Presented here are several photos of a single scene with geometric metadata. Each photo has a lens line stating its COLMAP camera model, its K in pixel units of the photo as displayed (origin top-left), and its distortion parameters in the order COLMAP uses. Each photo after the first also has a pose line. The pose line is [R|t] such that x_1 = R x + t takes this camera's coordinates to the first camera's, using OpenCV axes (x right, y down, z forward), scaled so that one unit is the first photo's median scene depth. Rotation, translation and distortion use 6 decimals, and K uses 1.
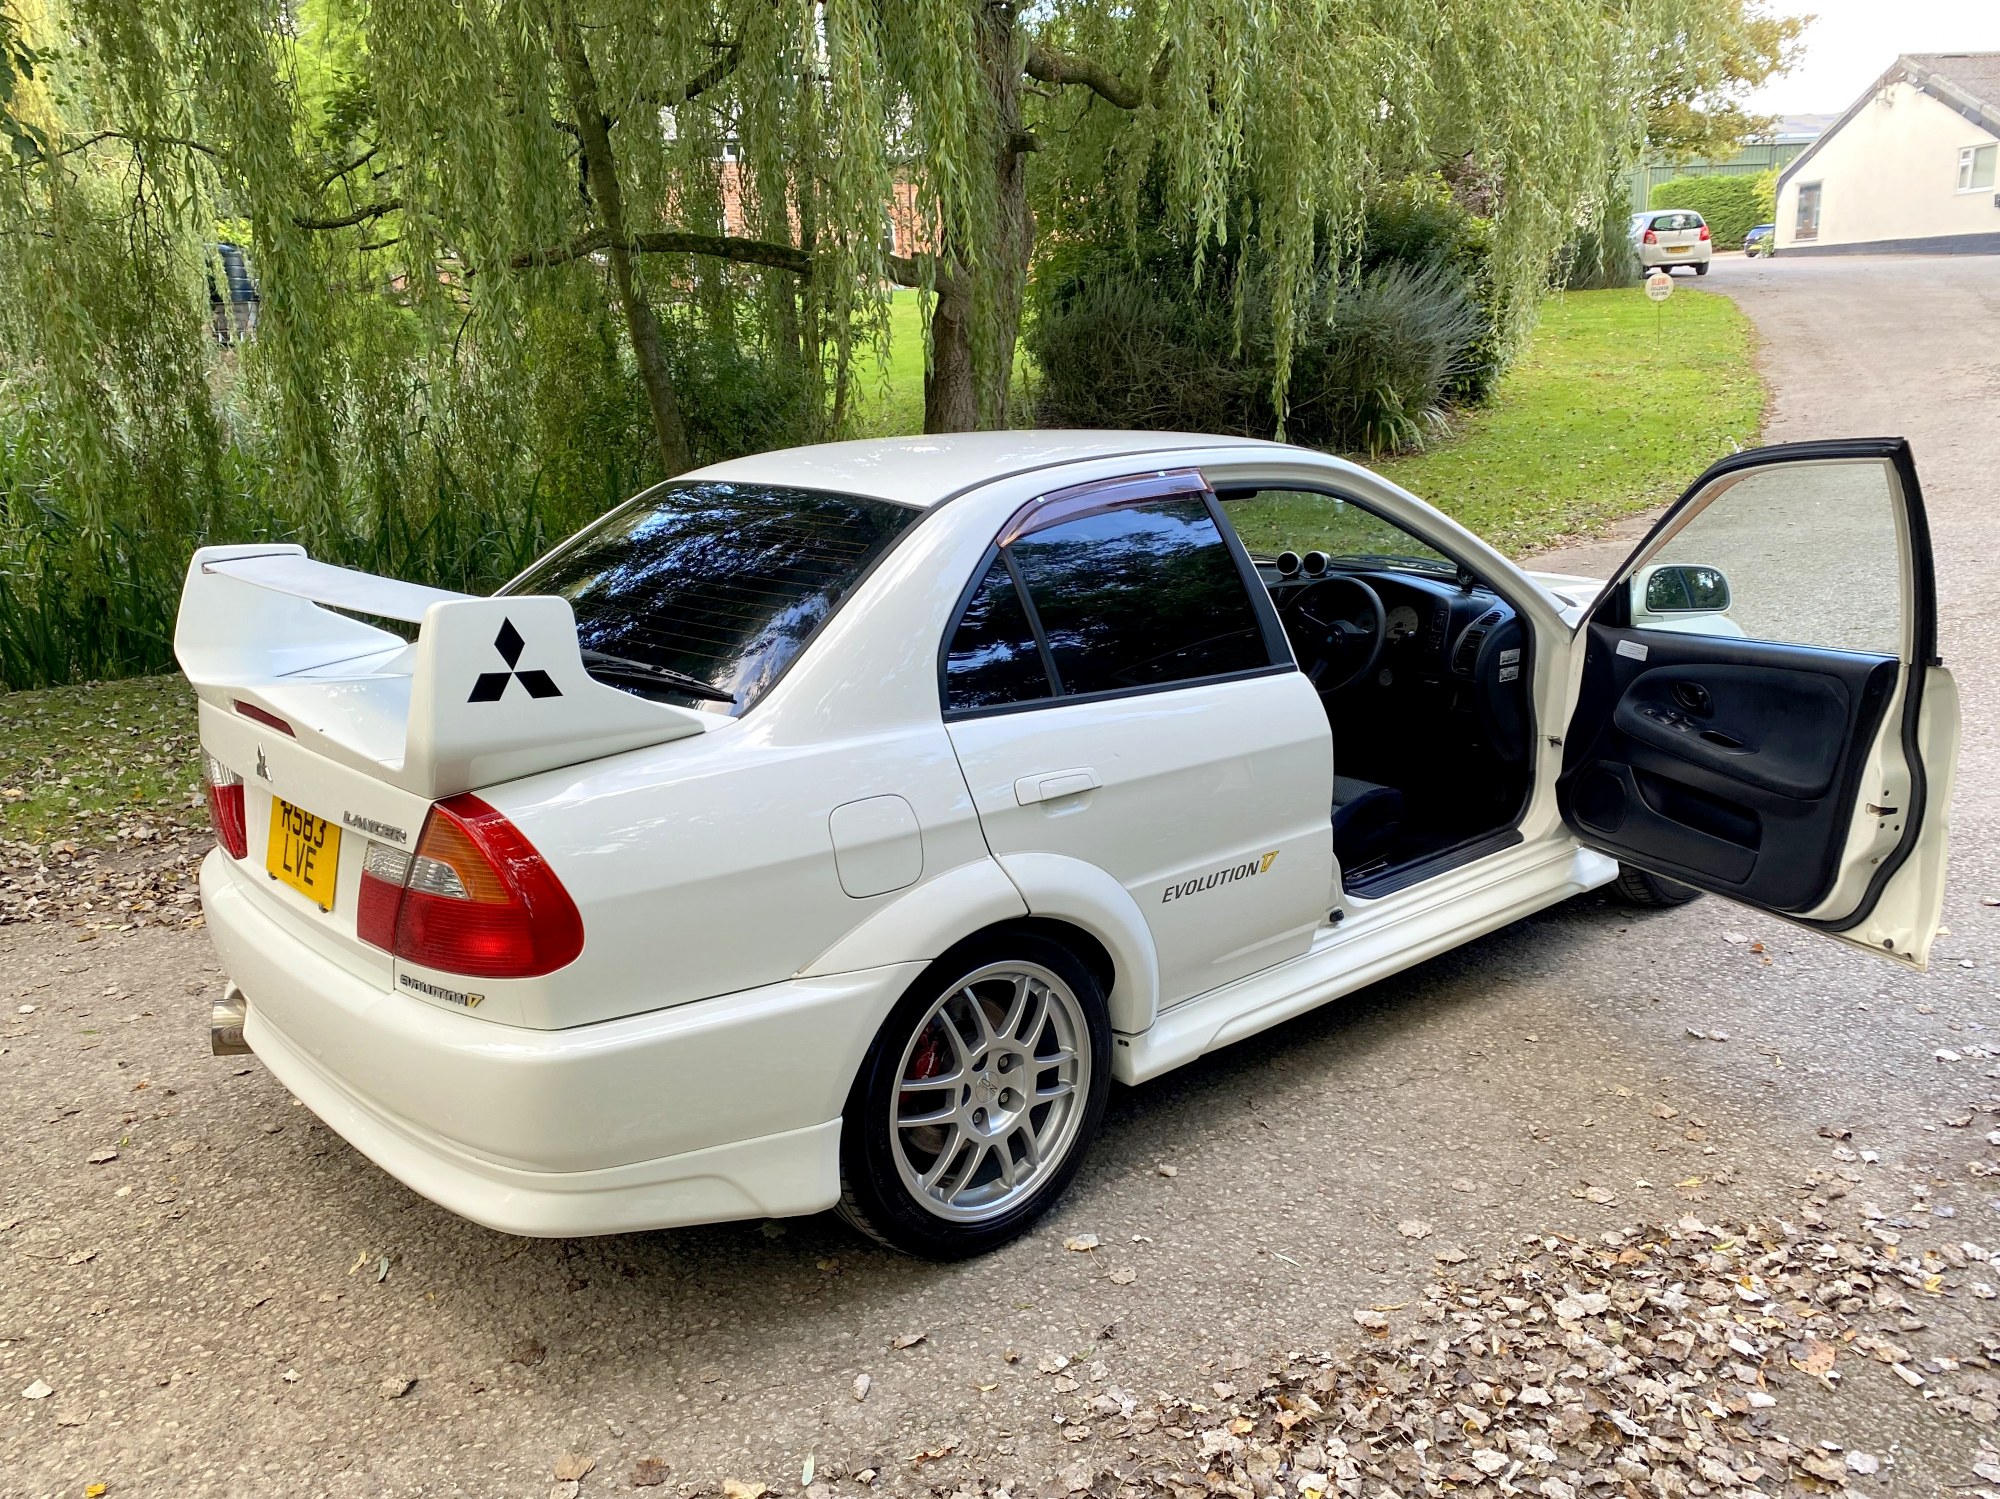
lens RADIAL K [[1594.0, 0, 1077.8], [0, 1594.0, 750.3], [0, 0, 1]] dist [0.020223, -0.016944]
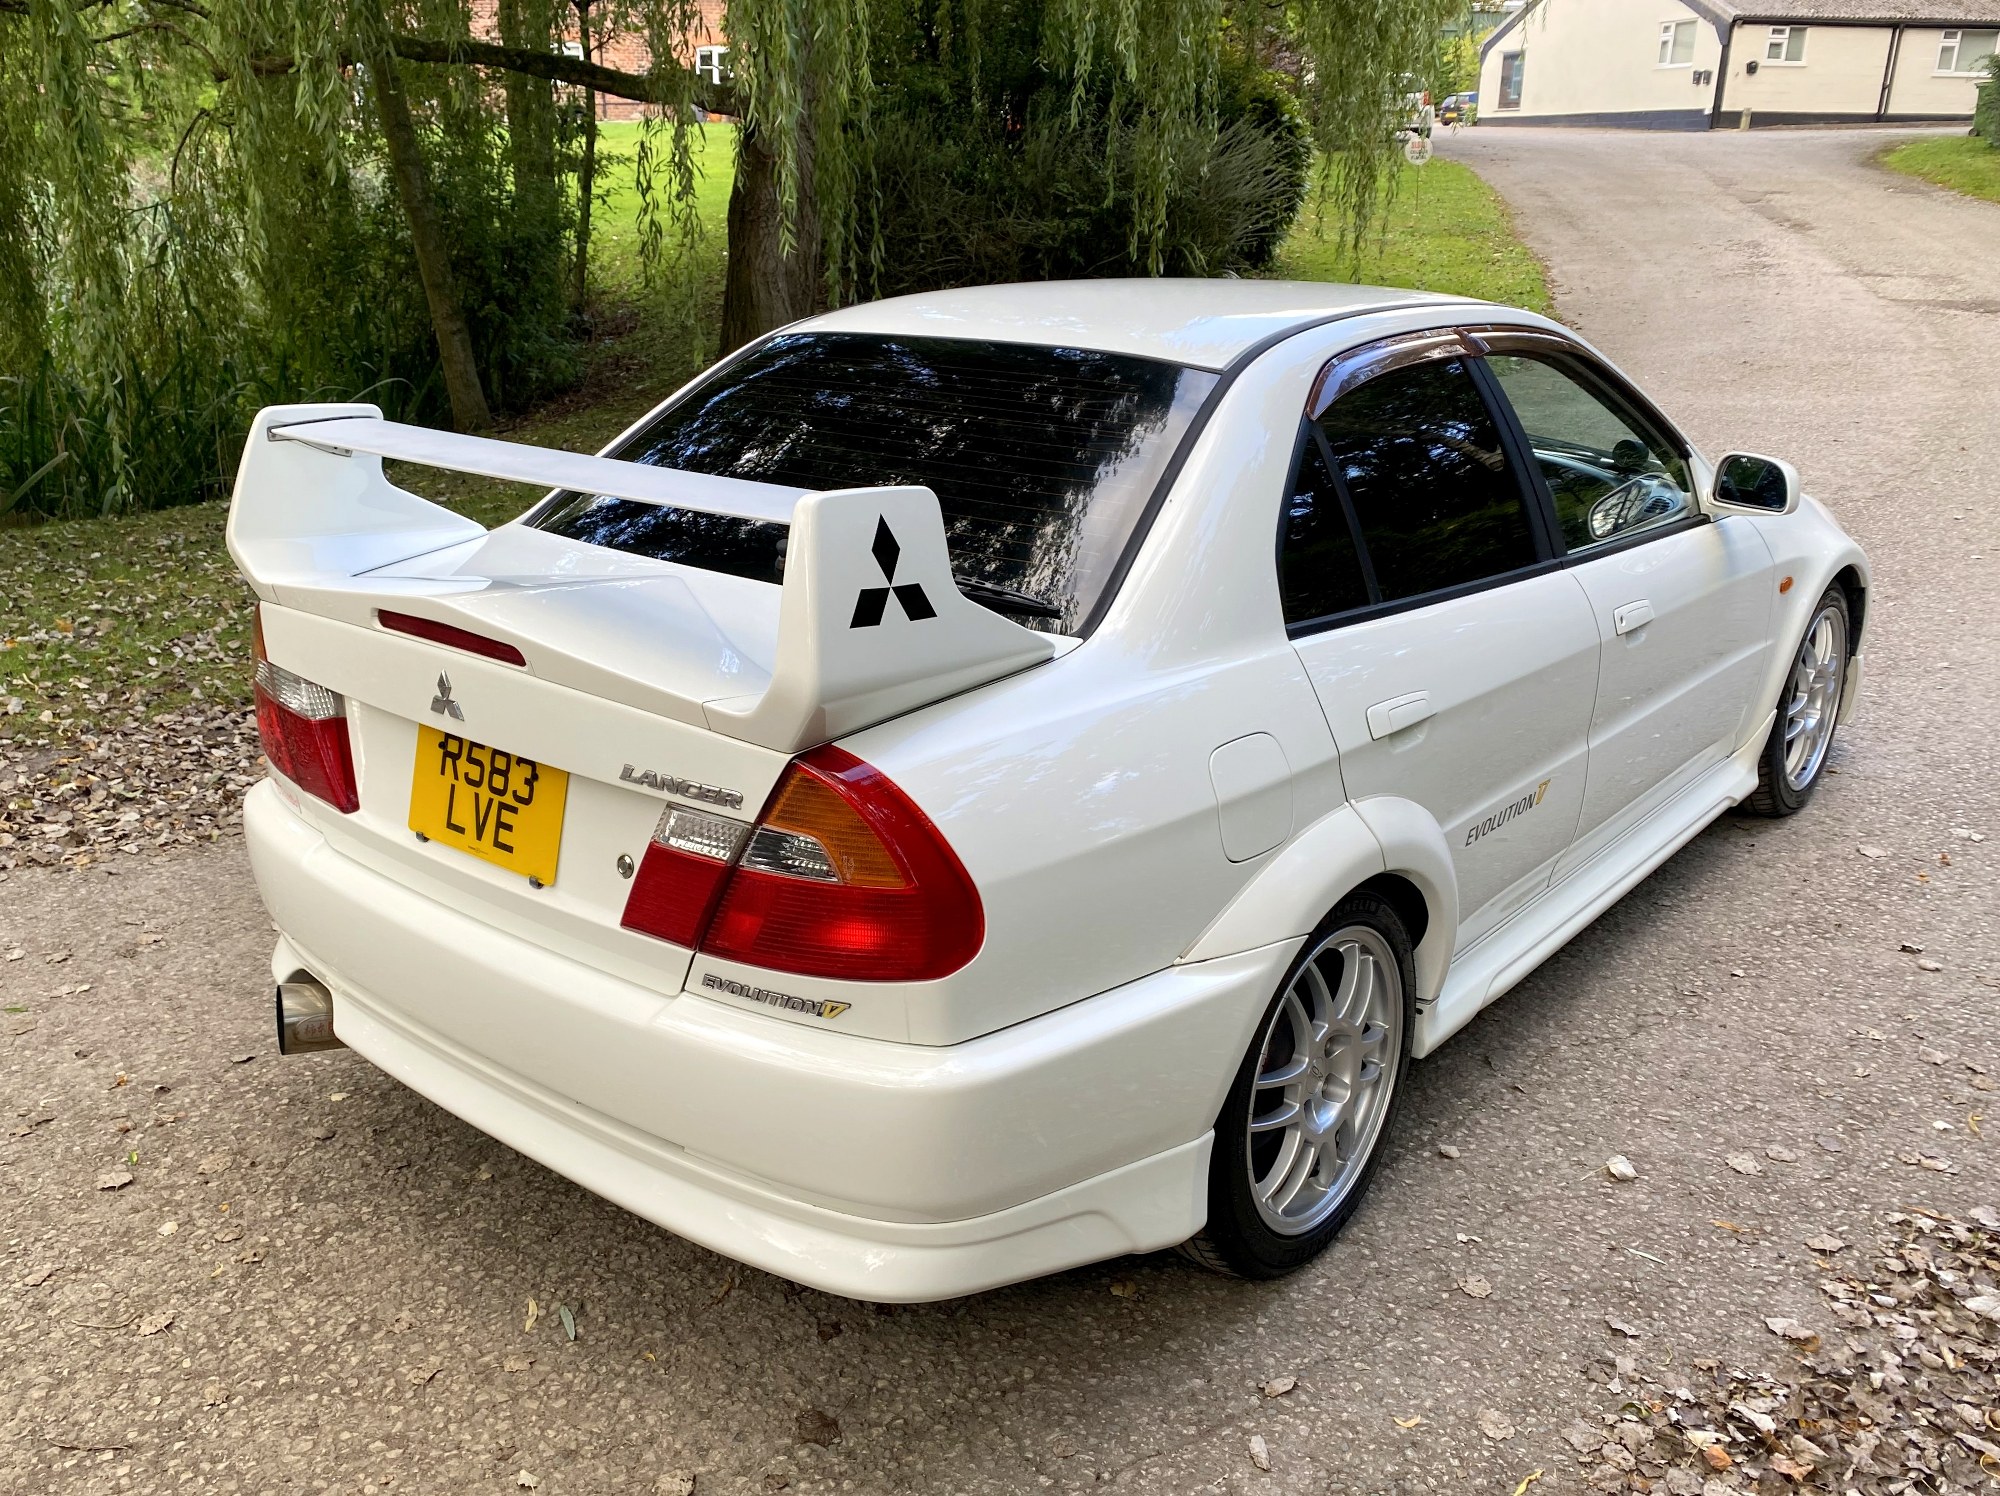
lens RADIAL K [[1634.8, 0, 968.3], [0, 1634.8, 715.4], [0, 0, 1]] dist [0.034251, -0.051189]
pose [[0.990766, -0.007381, 0.135381, -0.348693], [-0.000599, 0.998269, 0.058812, -0.027568], [-0.135581, -0.058350, 0.989047, 0.179328]]
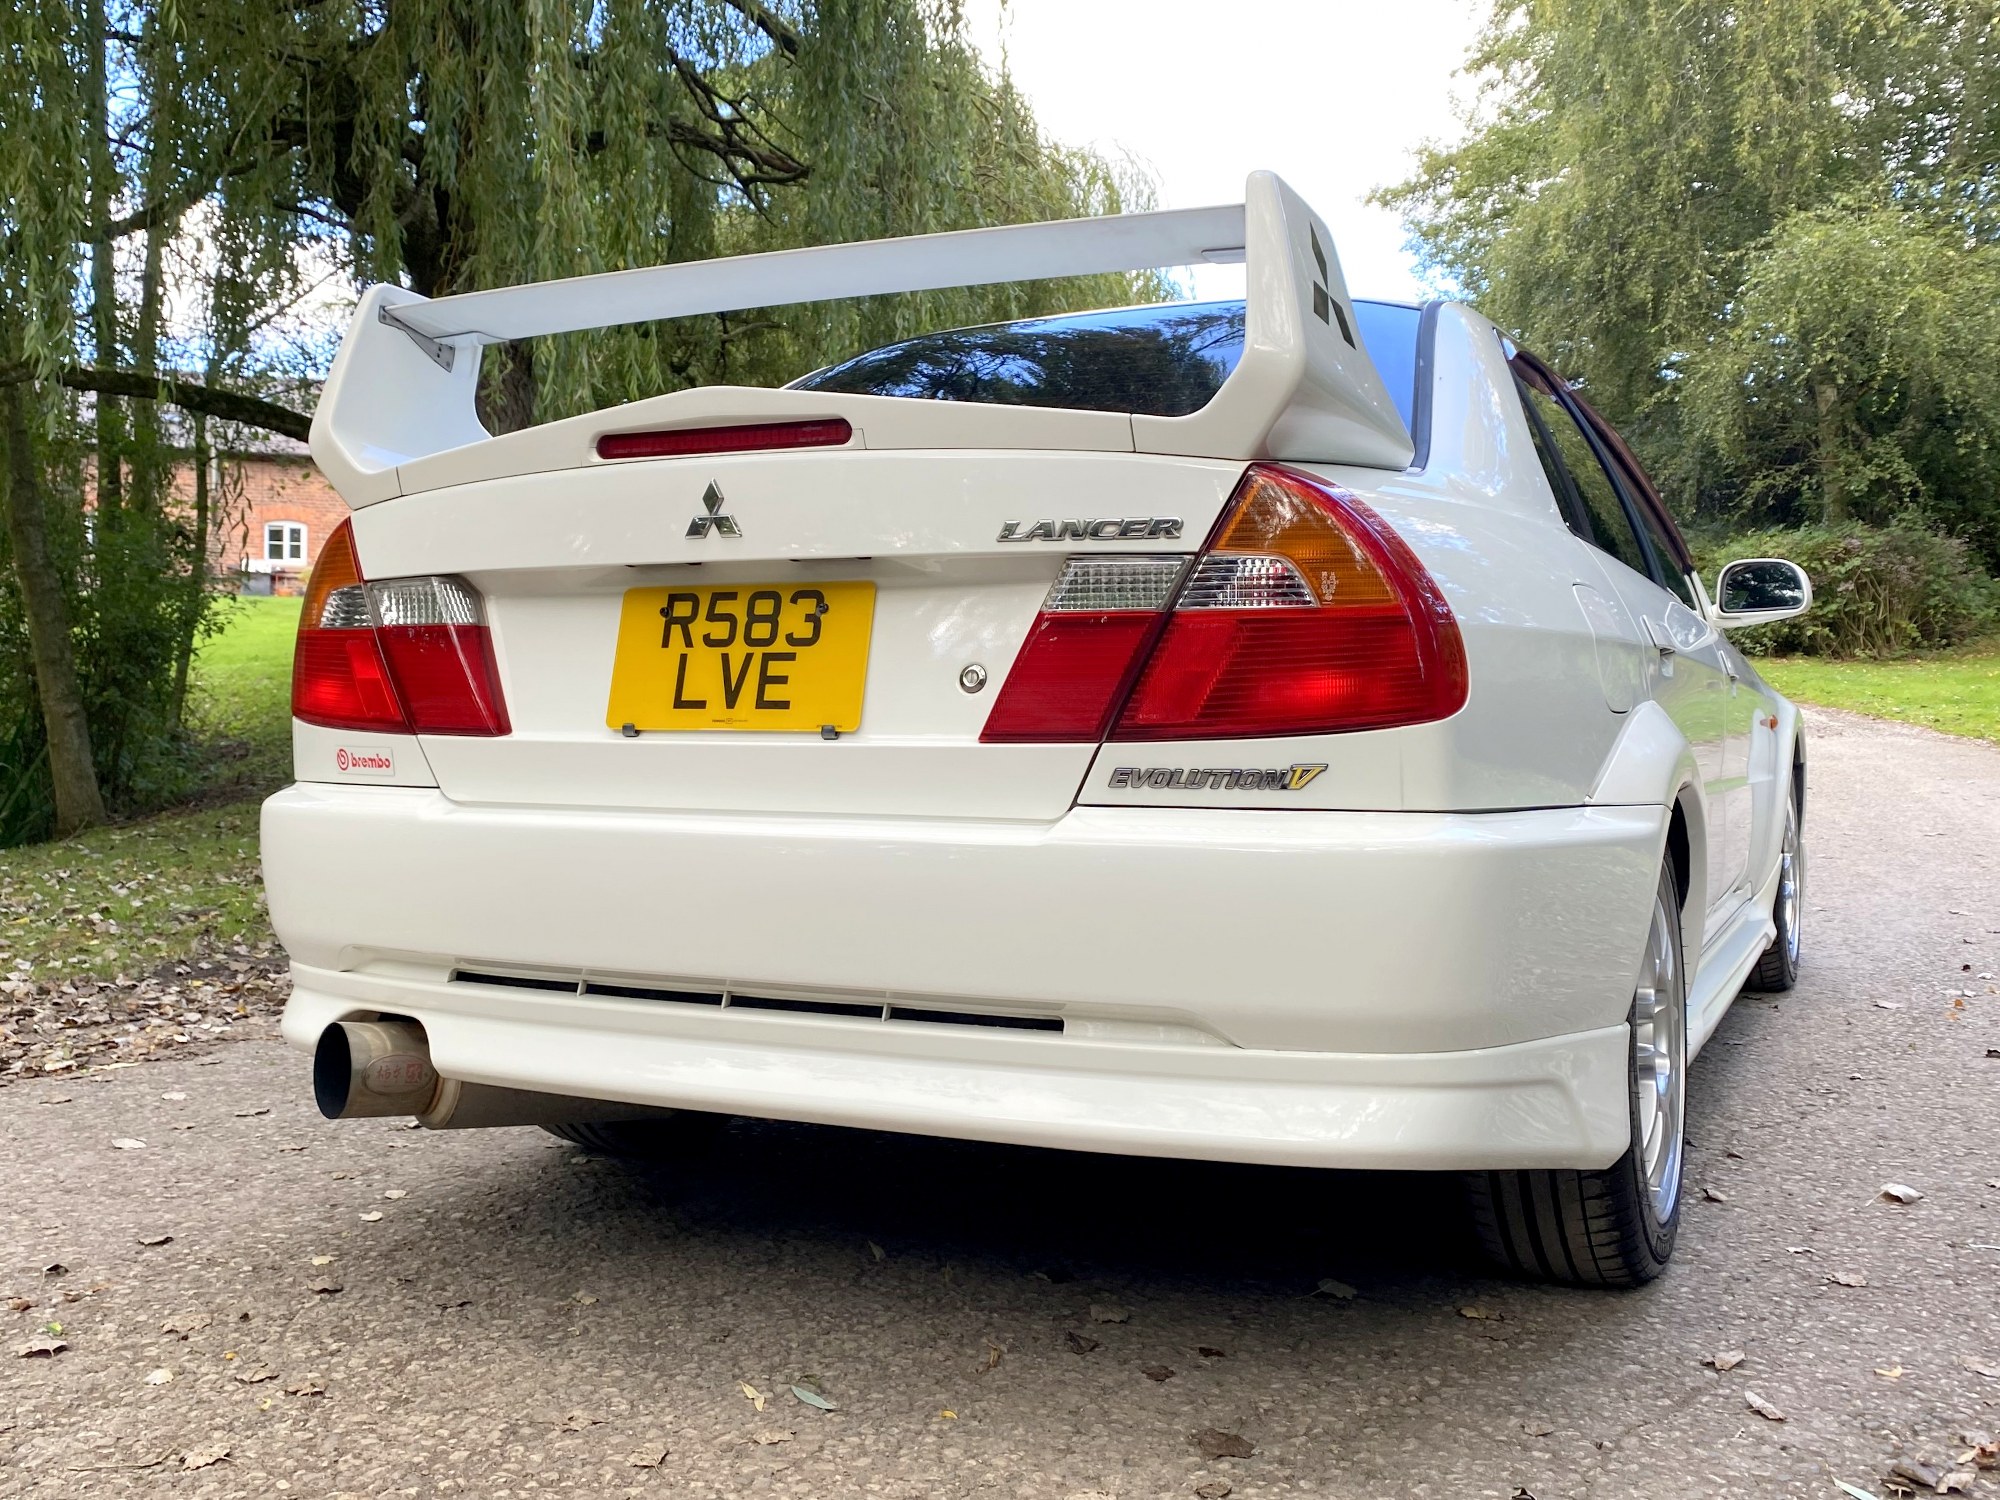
lens RADIAL K [[1788.5, 0, 973.0], [0, 1788.5, 752.5], [0, 0, 1]] dist [0.116491, -0.215178]
pose [[0.931945, 0.023849, 0.361815, -0.631325], [0.059755, 0.974091, -0.218119, 0.245236], [-0.357643, 0.224895, 0.906374, 0.329160]]
